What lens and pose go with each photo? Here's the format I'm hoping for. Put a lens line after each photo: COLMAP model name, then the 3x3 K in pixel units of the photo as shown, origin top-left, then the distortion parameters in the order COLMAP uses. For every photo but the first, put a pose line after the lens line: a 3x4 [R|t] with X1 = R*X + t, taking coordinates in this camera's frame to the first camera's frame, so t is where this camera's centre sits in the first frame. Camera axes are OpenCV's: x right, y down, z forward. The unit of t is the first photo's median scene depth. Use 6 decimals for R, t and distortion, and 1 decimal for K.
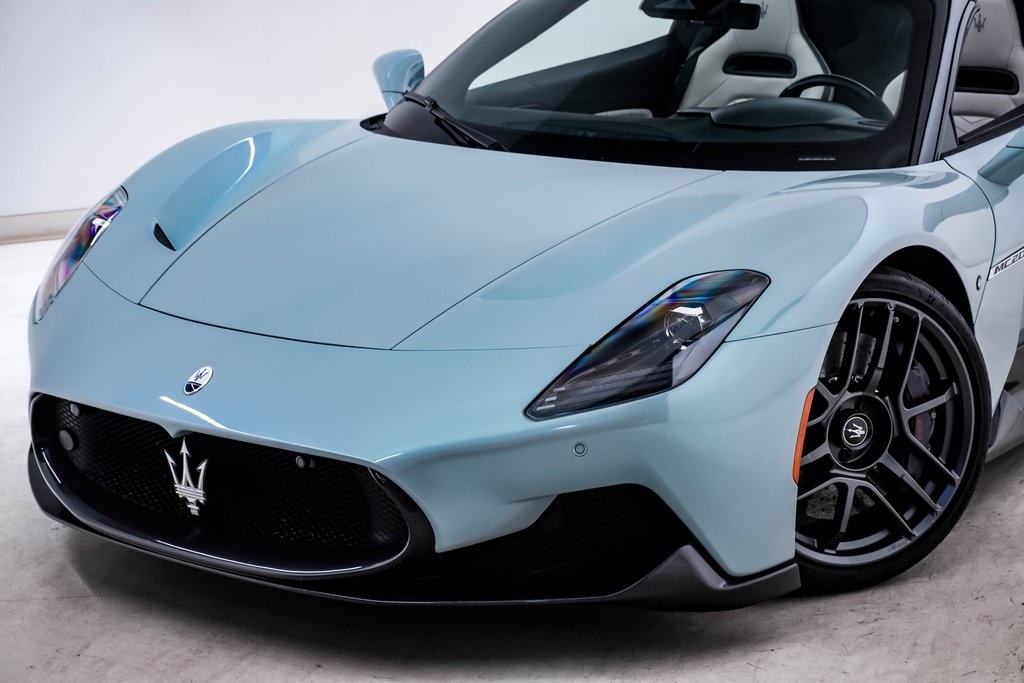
lens RADIAL K [[2203.8, 0, 512.0], [0, 2203.8, 341.5], [0, 0, 1]] dist [-0.007734, 0.167011]
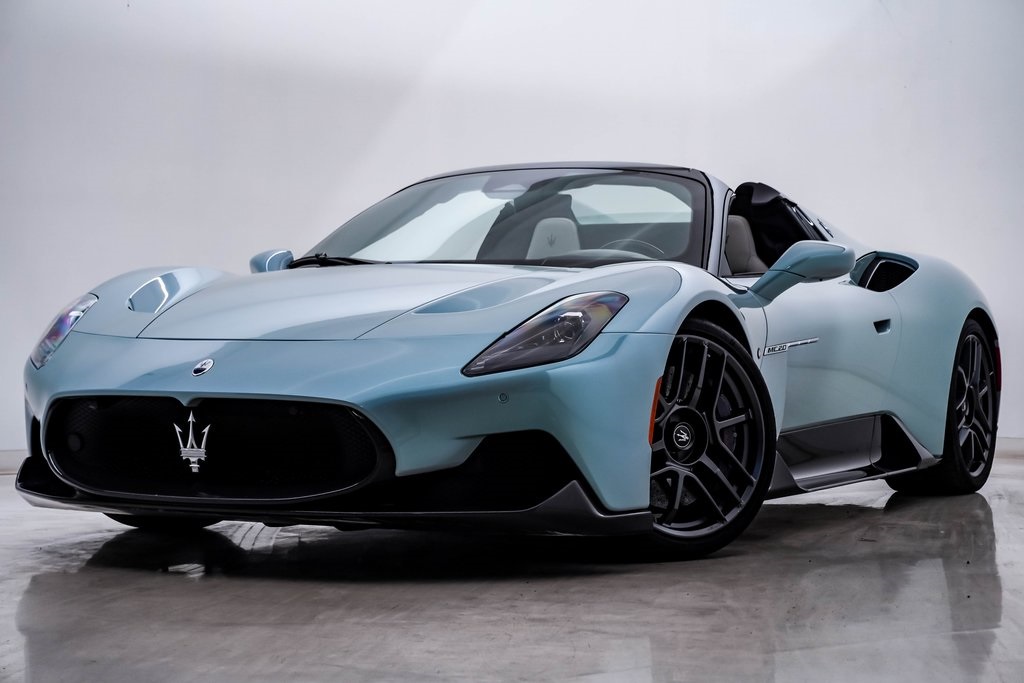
lens RADIAL K [[2188.7, 0, 512.0], [0, 2188.7, 341.5], [0, 0, 1]] dist [0.030162, -0.055921]
pose [[0.985614, 0.024486, 0.167228, -0.170432], [0.017768, 0.968955, -0.246599, 0.311807], [-0.168075, 0.246023, 0.954580, -0.268045]]
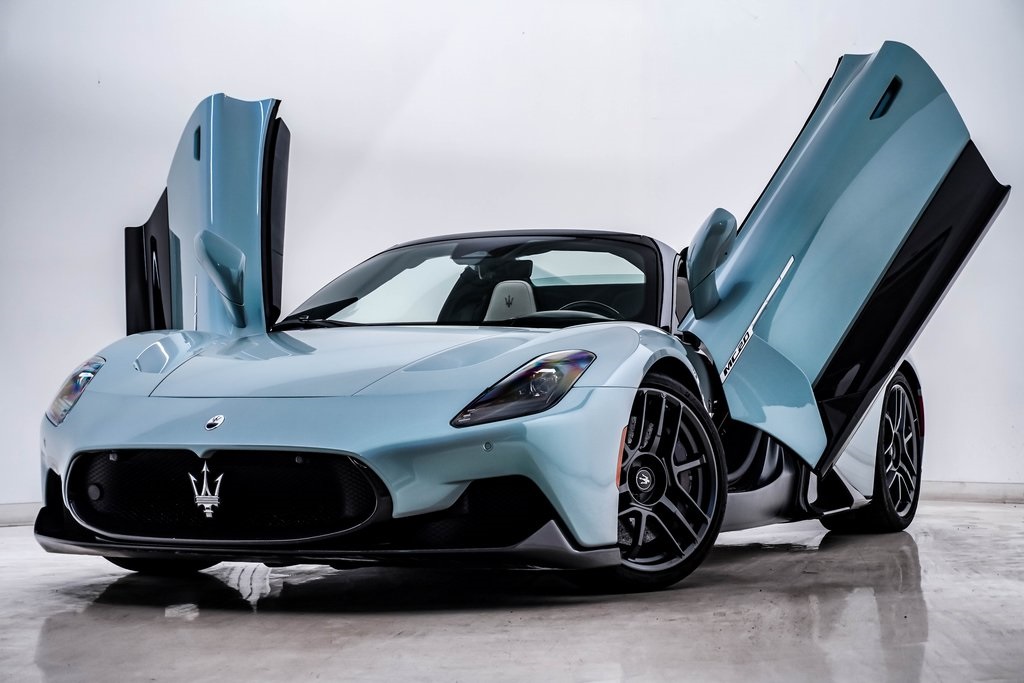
lens RADIAL K [[2203.8, 0, 512.0], [0, 2203.8, 341.5], [0, 0, 1]] dist [-0.007734, 0.167011]
pose [[0.978518, 0.018420, 0.205339, -0.237593], [0.038308, 0.962409, -0.268888, 0.346995], [-0.202573, 0.270978, 0.941029, -0.403184]]
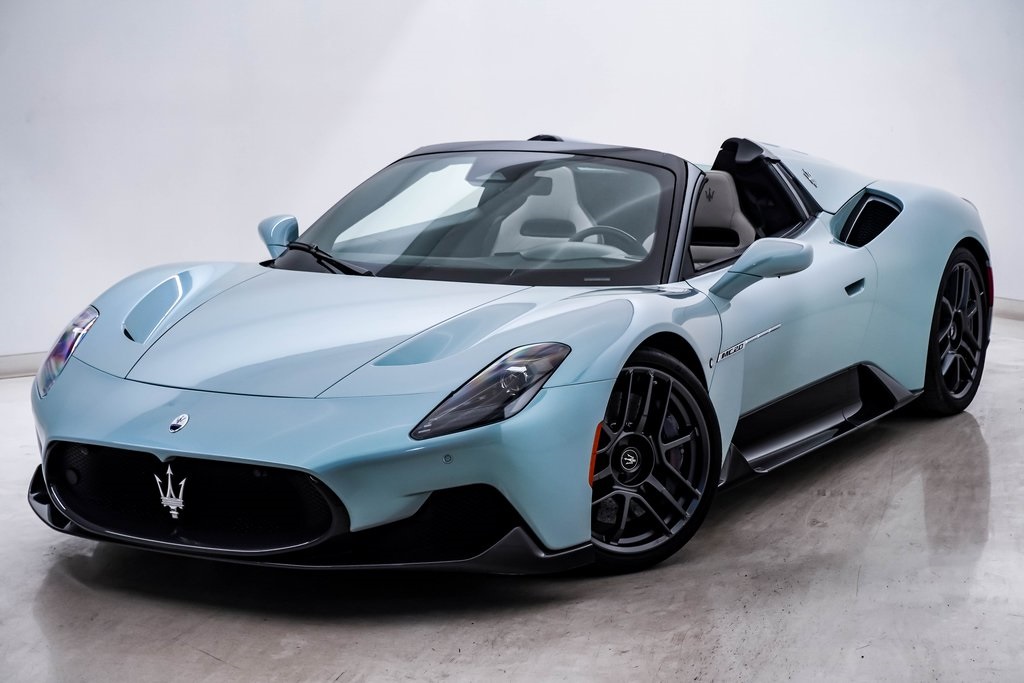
lens RADIAL K [[2203.8, 0, 512.0], [0, 2203.8, 341.5], [0, 0, 1]] dist [-0.007734, 0.167011]
pose [[0.993856, -0.007339, 0.110434, -0.080279], [0.018484, 0.994793, -0.100230, 0.107330], [-0.109124, 0.101656, 0.988817, -0.432235]]
